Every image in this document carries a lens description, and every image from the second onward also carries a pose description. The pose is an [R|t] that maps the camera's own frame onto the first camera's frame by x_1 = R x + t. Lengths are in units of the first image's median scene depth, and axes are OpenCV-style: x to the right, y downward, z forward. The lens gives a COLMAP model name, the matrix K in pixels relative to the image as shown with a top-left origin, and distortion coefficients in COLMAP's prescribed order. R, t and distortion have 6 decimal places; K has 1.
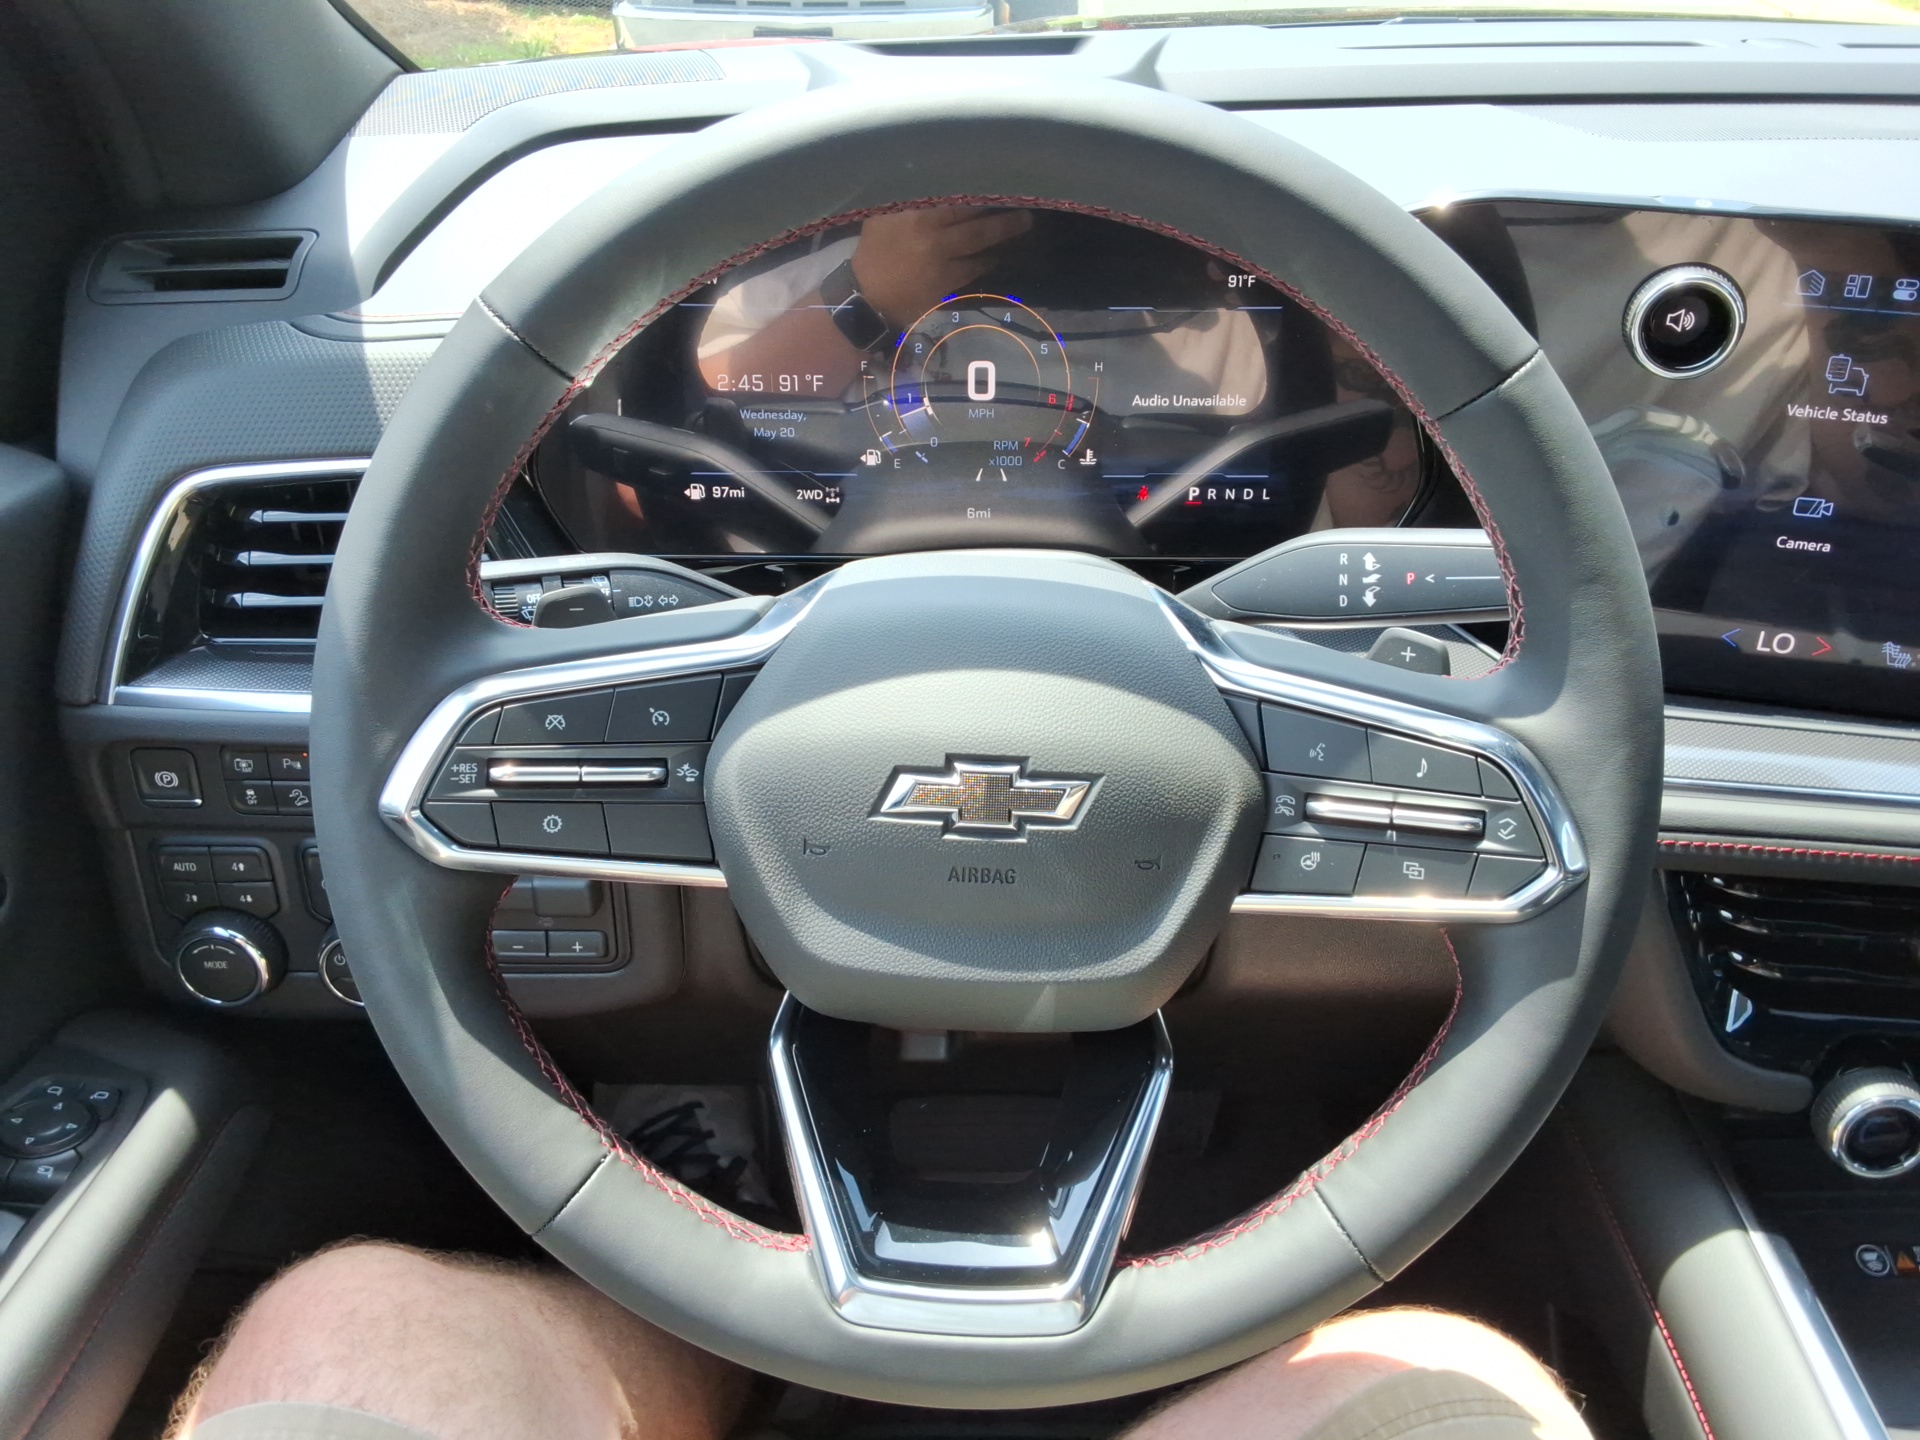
lens RADIAL K [[1640.2, 0, 1015.9], [0, 1640.2, 742.5], [0, 0, 1]] dist [0.029131, -0.014732]
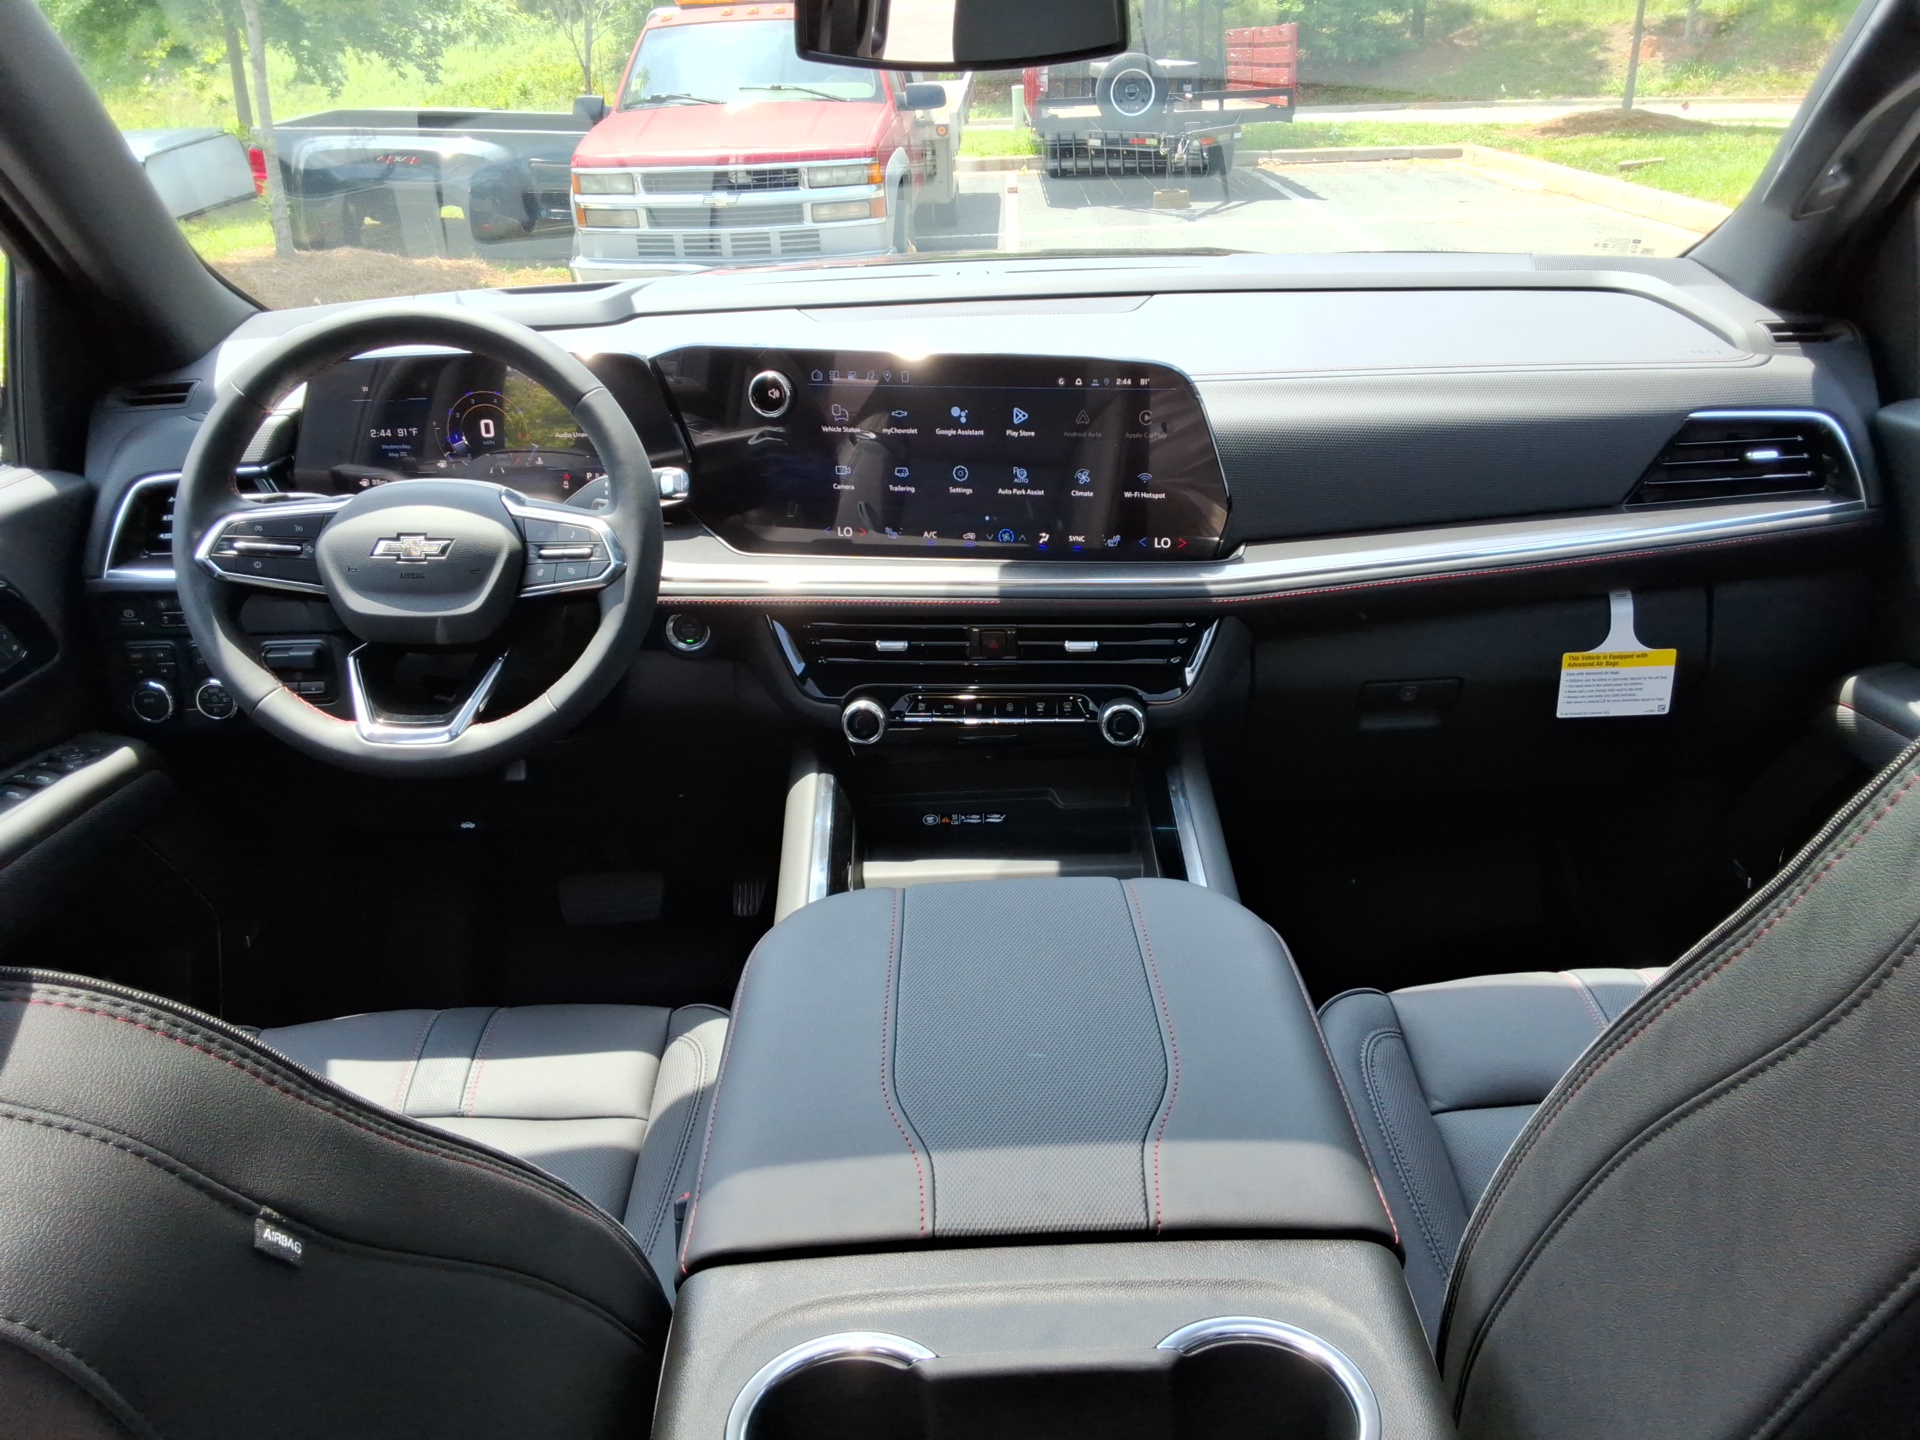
lens RADIAL K [[1552.5, 0, 965.4], [0, 1552.5, 736.8], [0, 0, 1]] dist [0.090819, -0.141022]
pose [[0.999084, -0.041272, -0.011325, 0.689396], [0.039743, 0.992879, -0.112302, 0.506362], [0.015880, 0.111749, 0.993610, -1.177604]]
